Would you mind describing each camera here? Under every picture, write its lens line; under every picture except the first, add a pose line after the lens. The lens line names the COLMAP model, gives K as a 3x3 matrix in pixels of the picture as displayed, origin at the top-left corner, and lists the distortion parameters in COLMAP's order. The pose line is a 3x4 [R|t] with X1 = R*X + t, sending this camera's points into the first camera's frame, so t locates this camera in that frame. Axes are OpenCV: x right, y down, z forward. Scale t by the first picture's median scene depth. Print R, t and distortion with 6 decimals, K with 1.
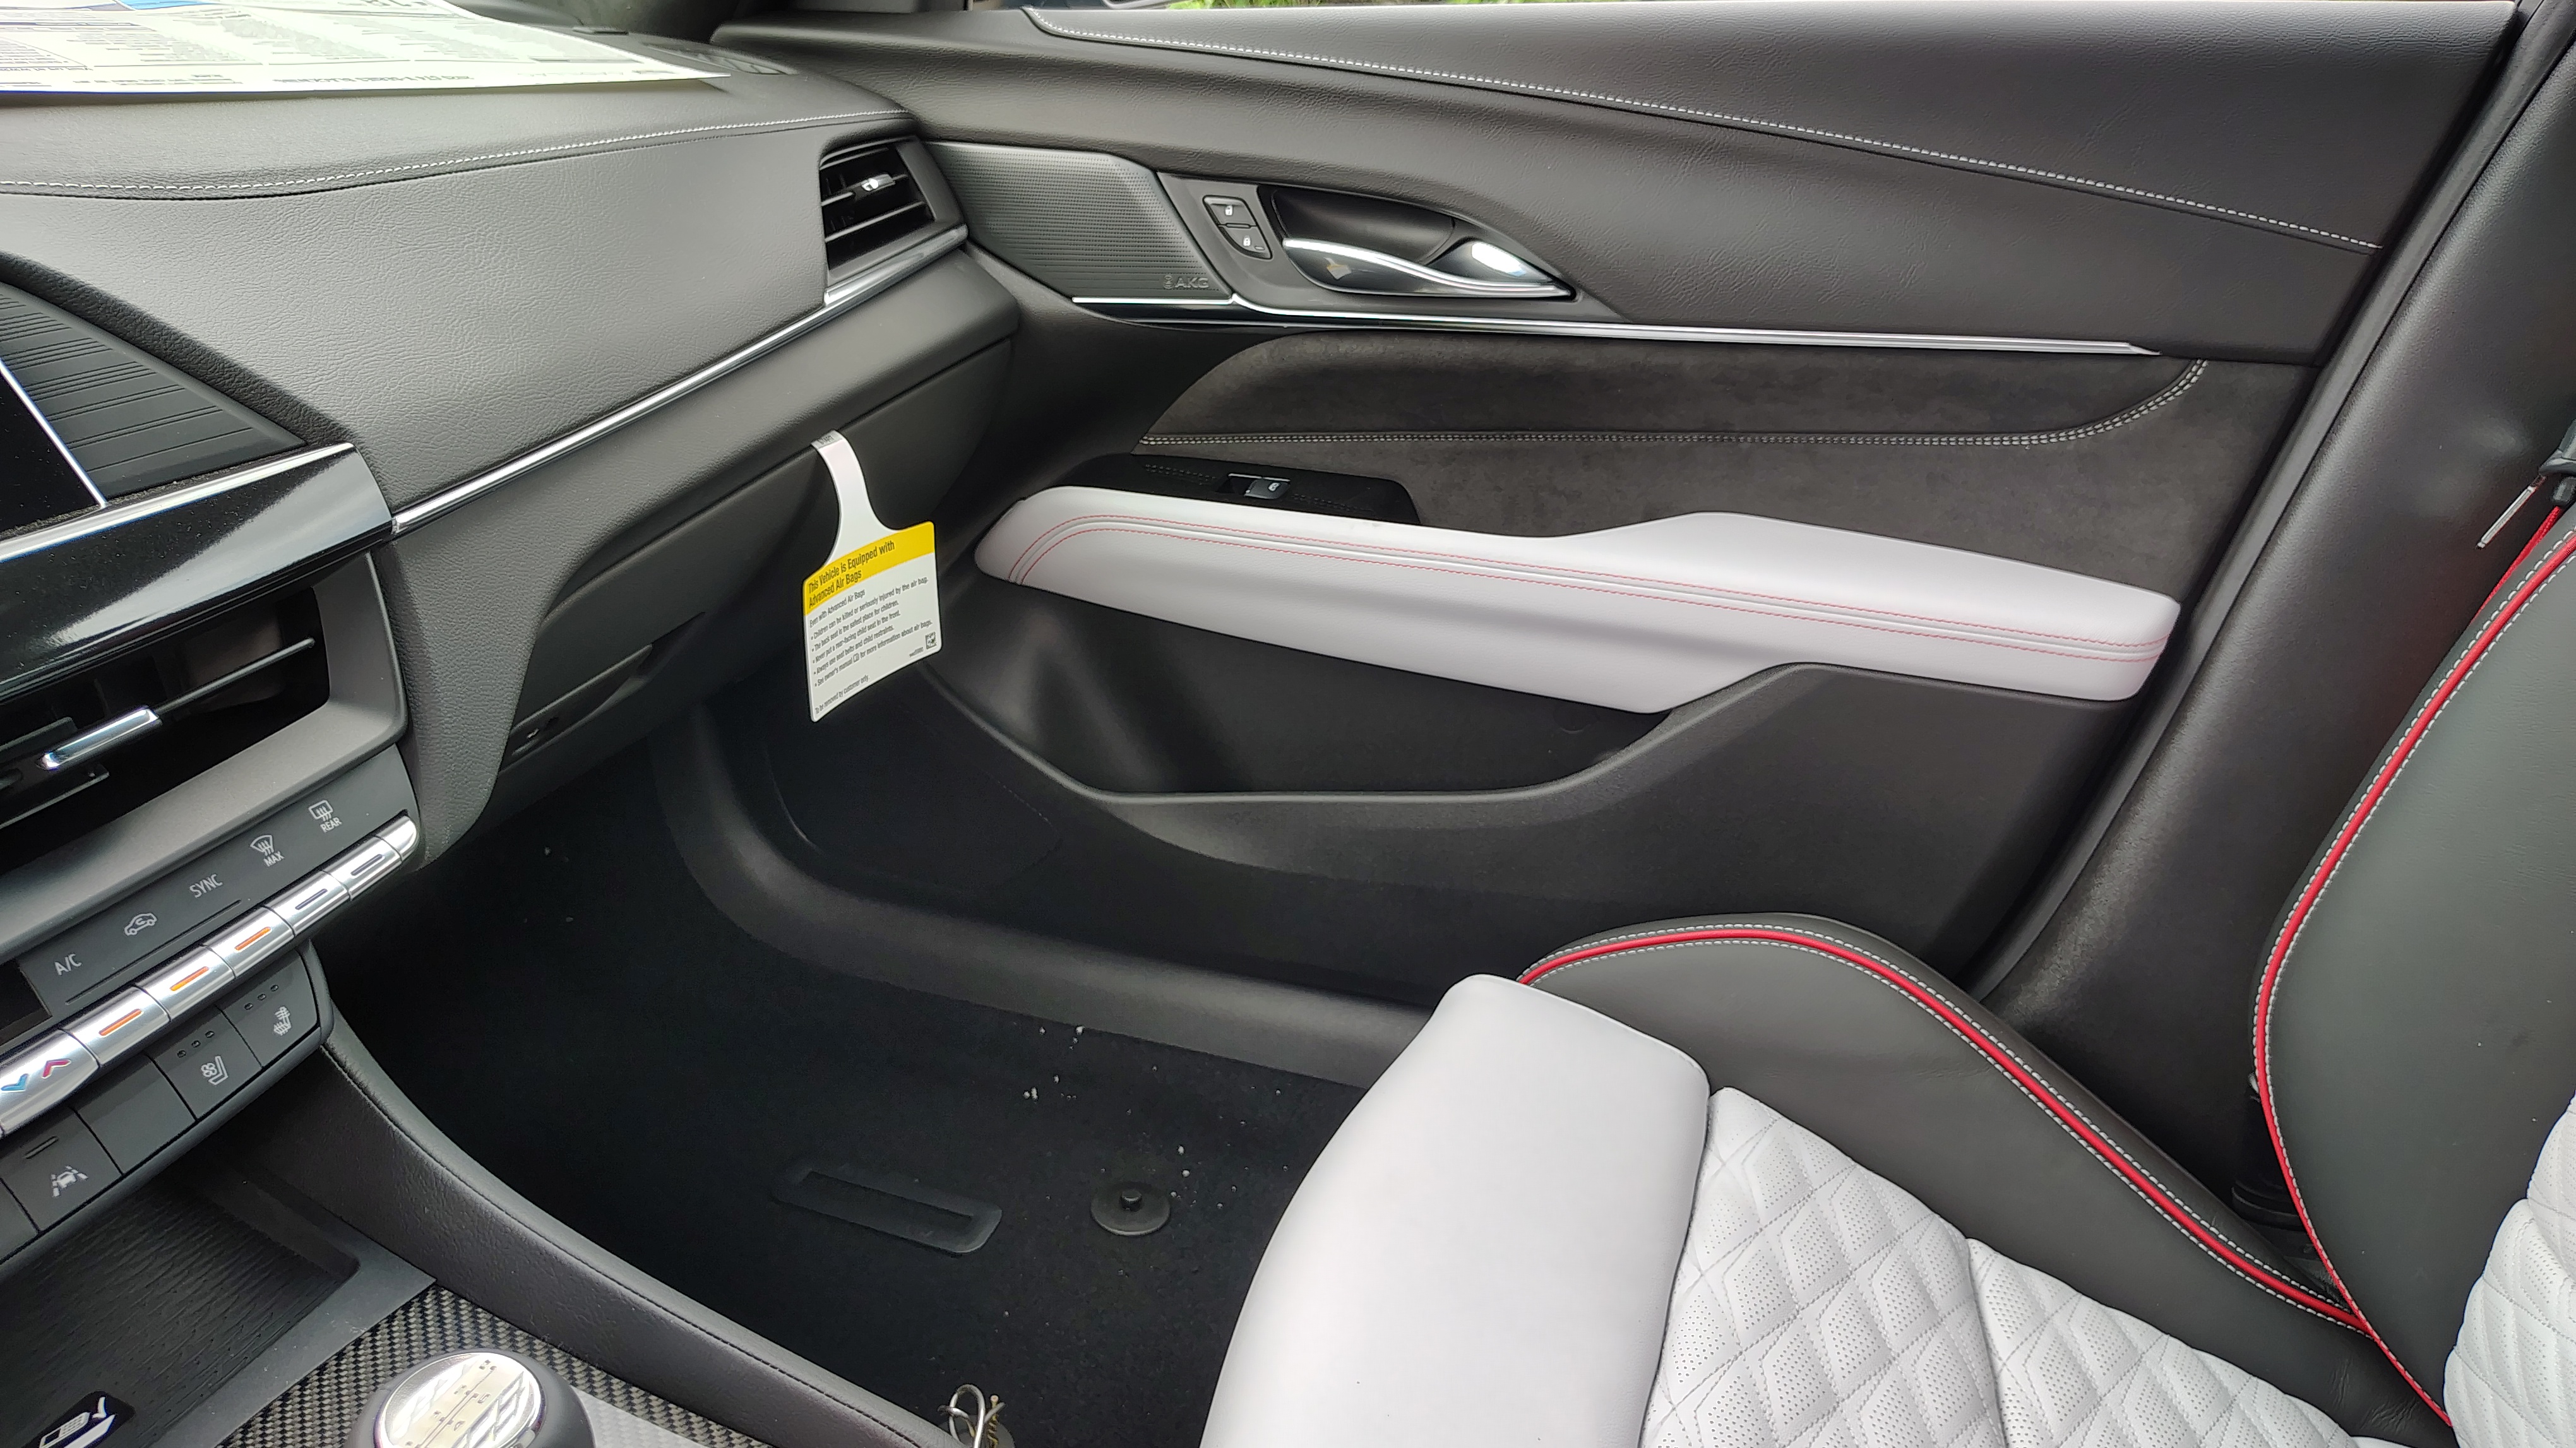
lens RADIAL K [[1805.7, 0, 1288.0], [0, 1805.7, 724.0], [0, 0, 1]] dist [0.002570, -0.002004]
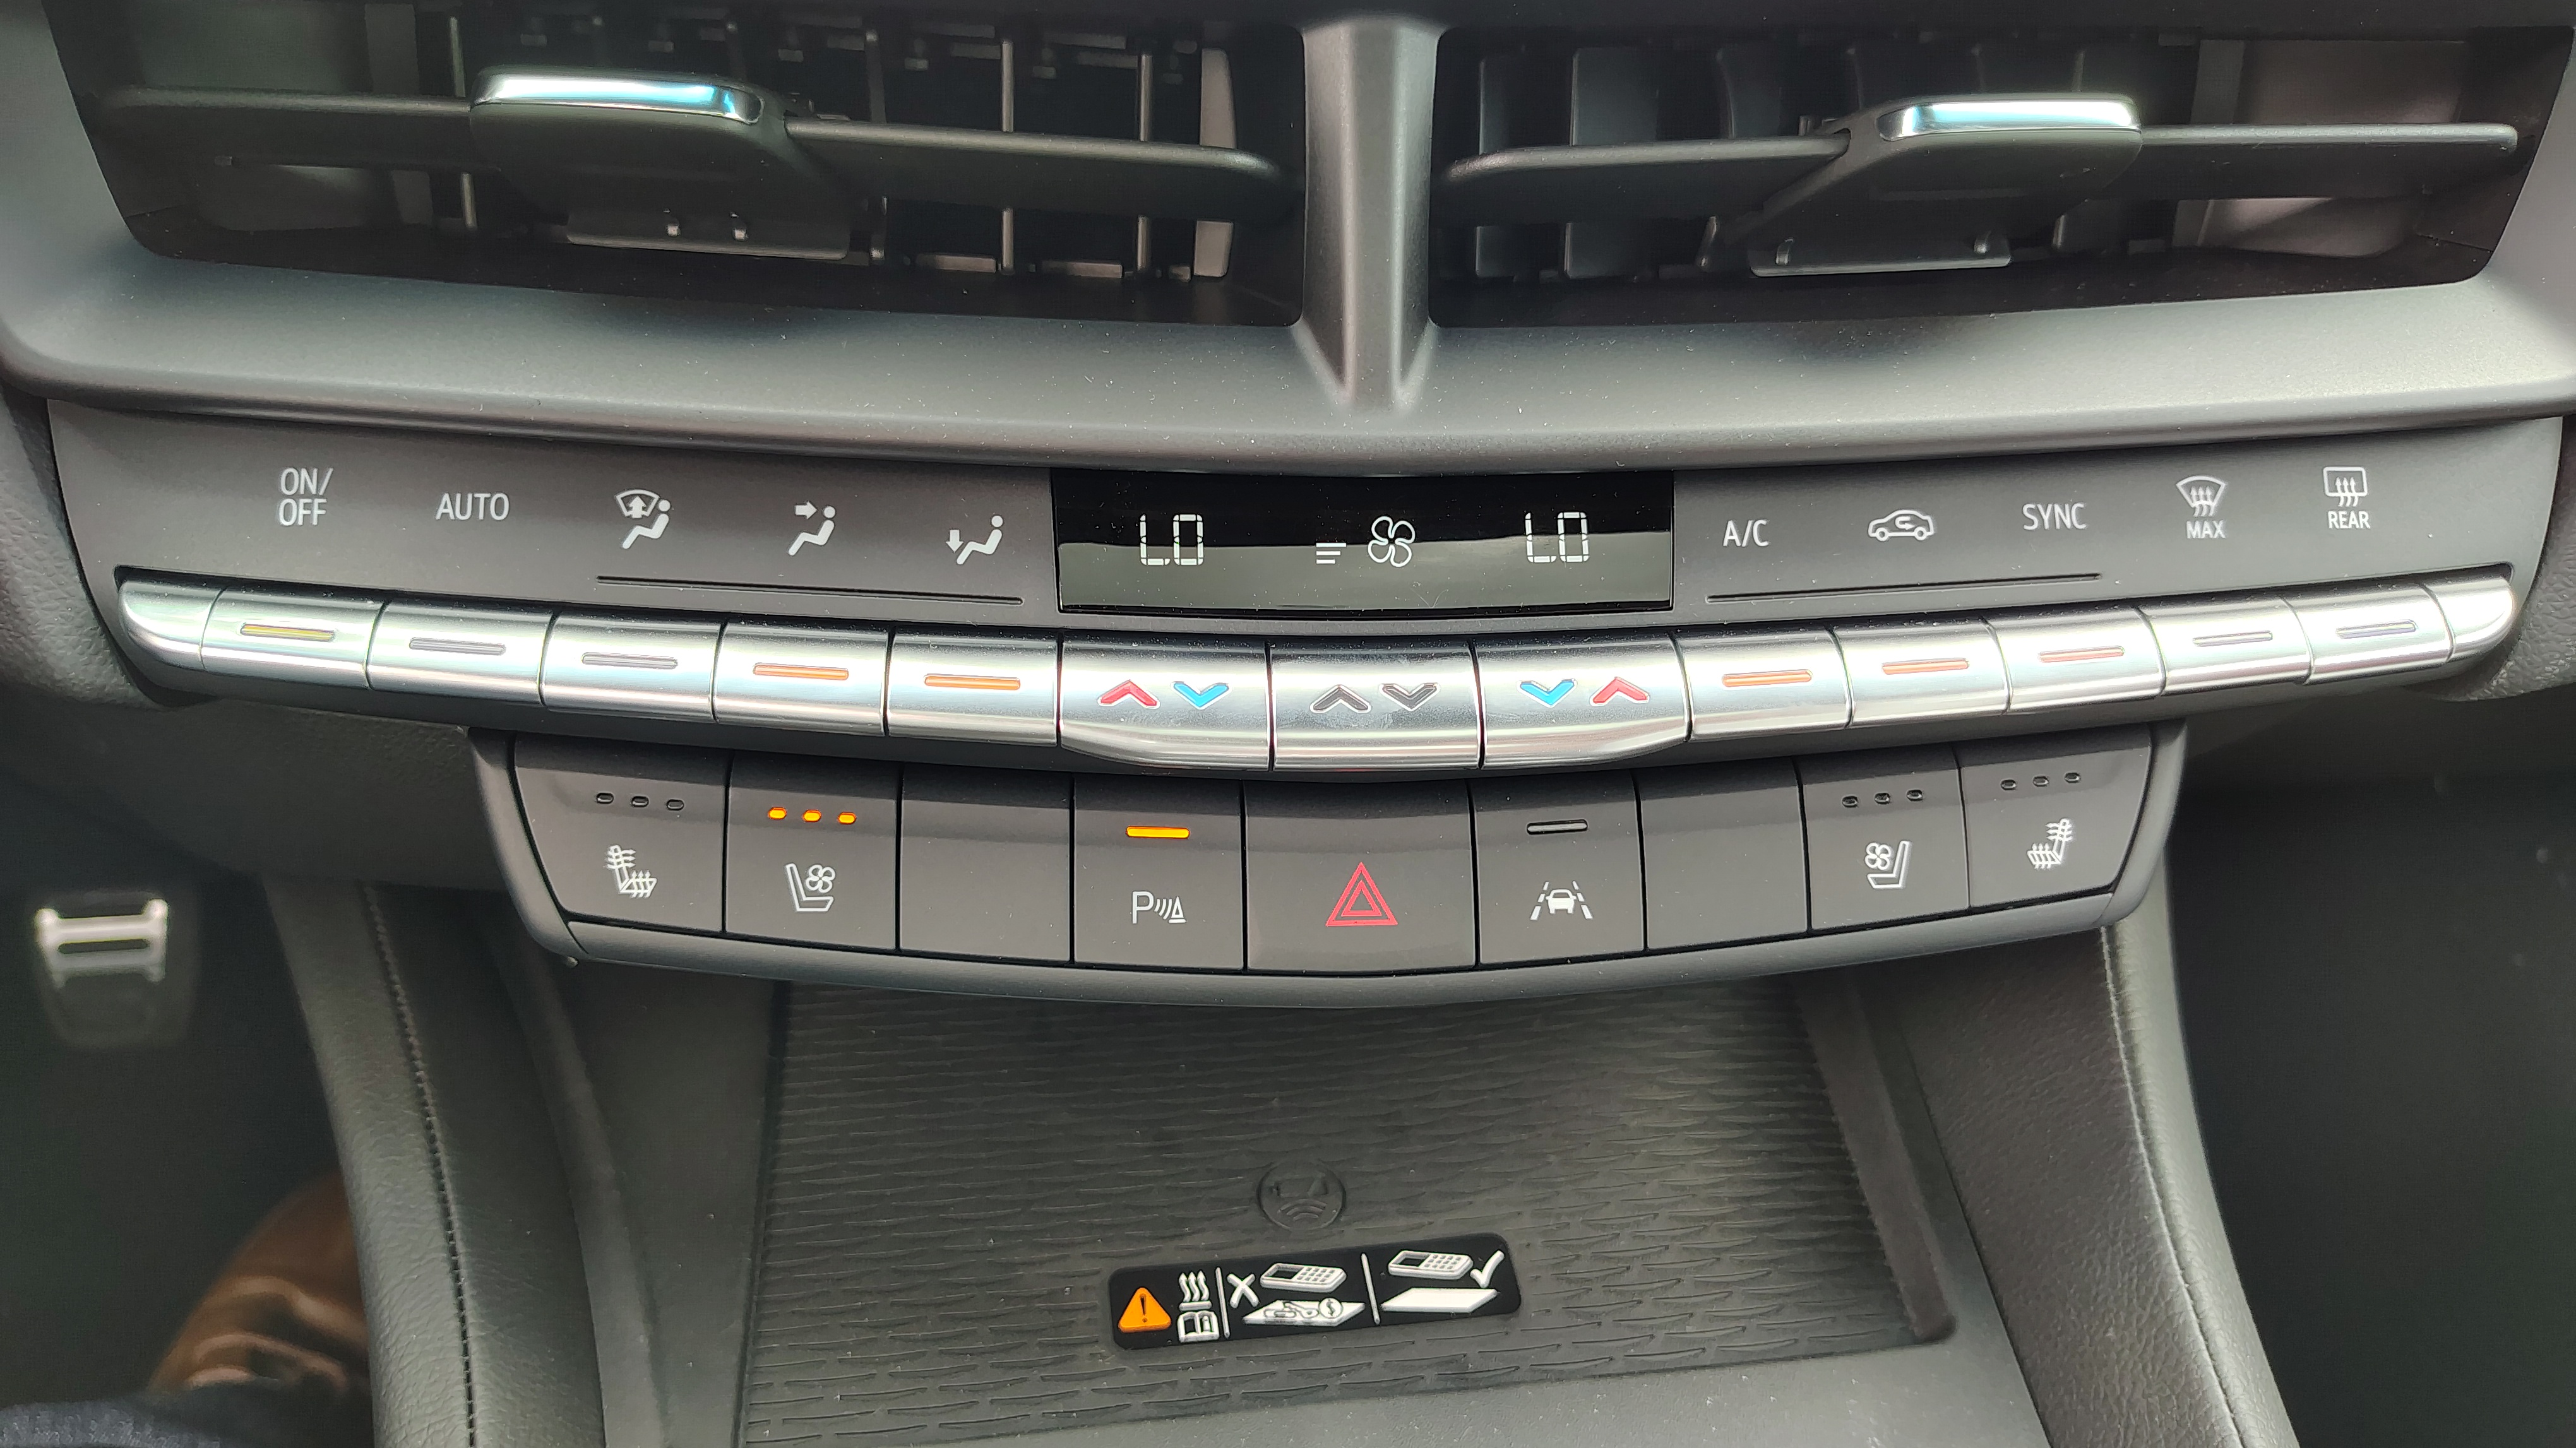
lens RADIAL K [[1861.4, 0, 1249.7], [0, 1861.4, 719.3], [0, 0, 1]] dist [0.002641, -0.057587]
pose [[0.446583, 0.419884, -0.790102, -0.159378], [-0.374501, 0.889695, 0.261134, 0.049697], [0.812596, 0.179276, 0.554569, 0.316937]]
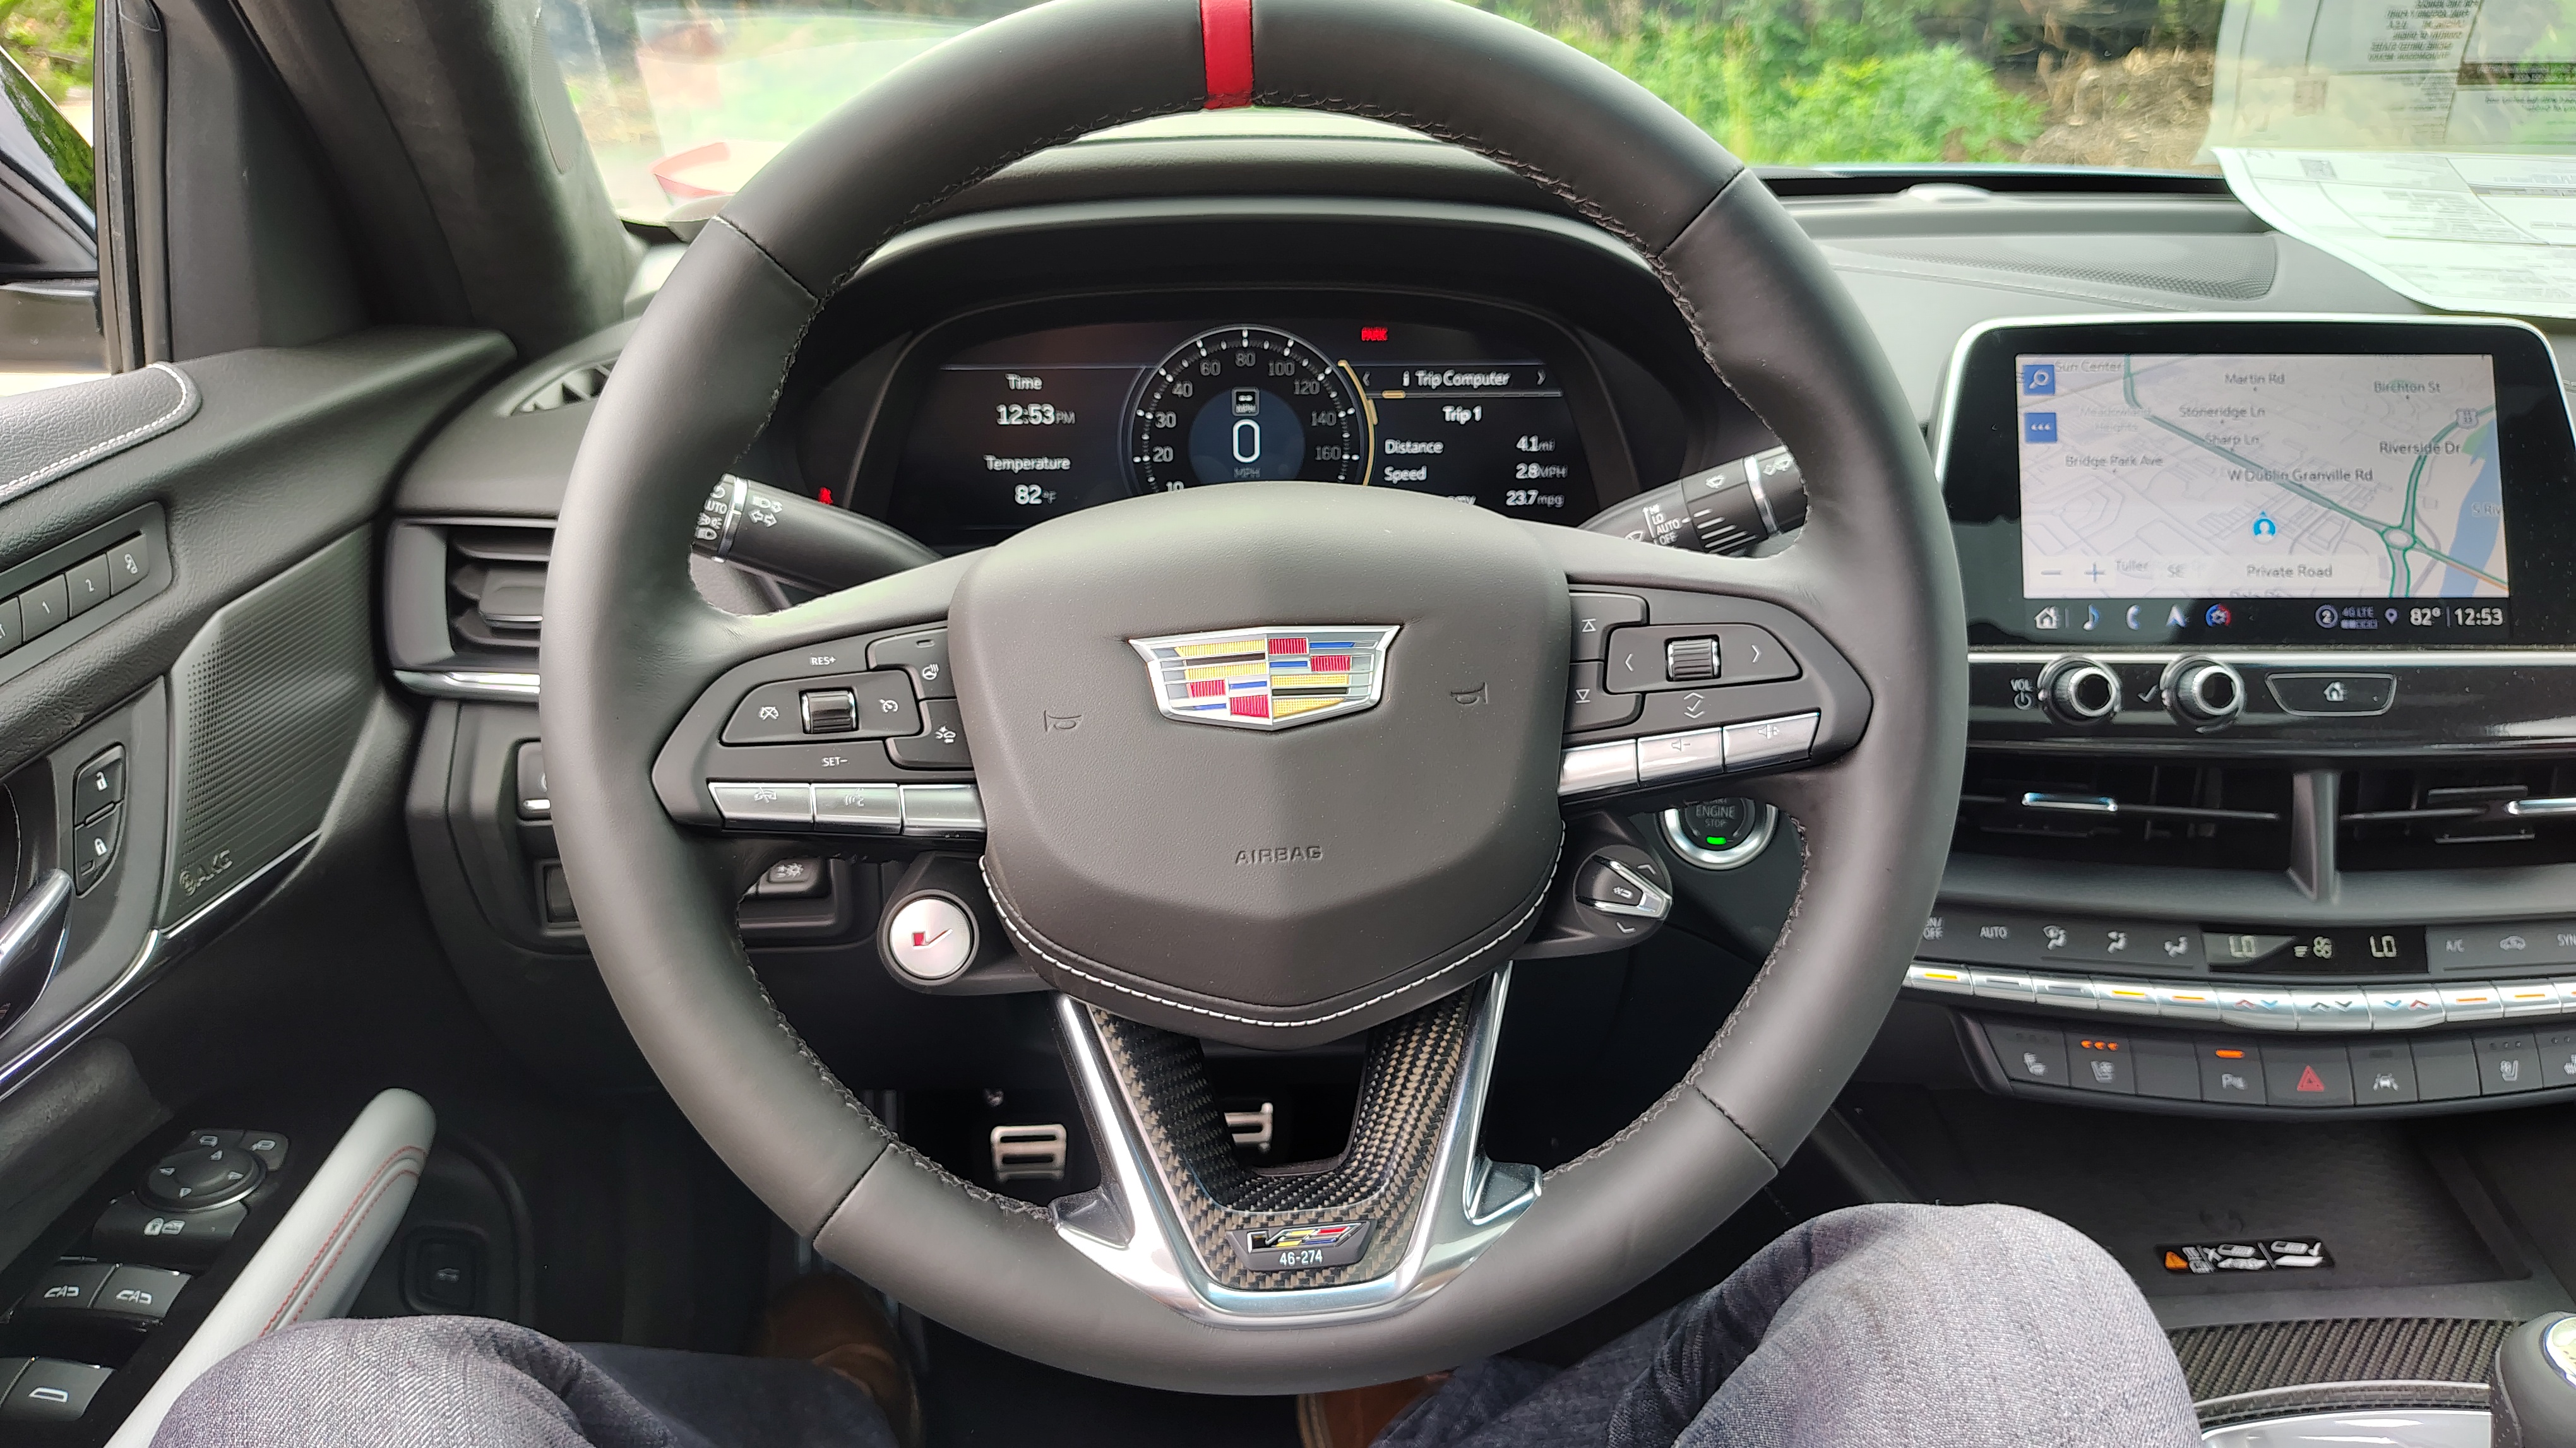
lens RADIAL K [[1761.3, 0, 1288.0], [0, 1761.3, 724.0], [0, 0, 1]] dist [0.001385, -0.034635]
pose [[0.356874, 0.297487, -0.885518, 0.073823], [-0.362392, 0.917789, 0.162280, 0.043416], [0.860995, 0.262991, 0.435342, -0.207524]]
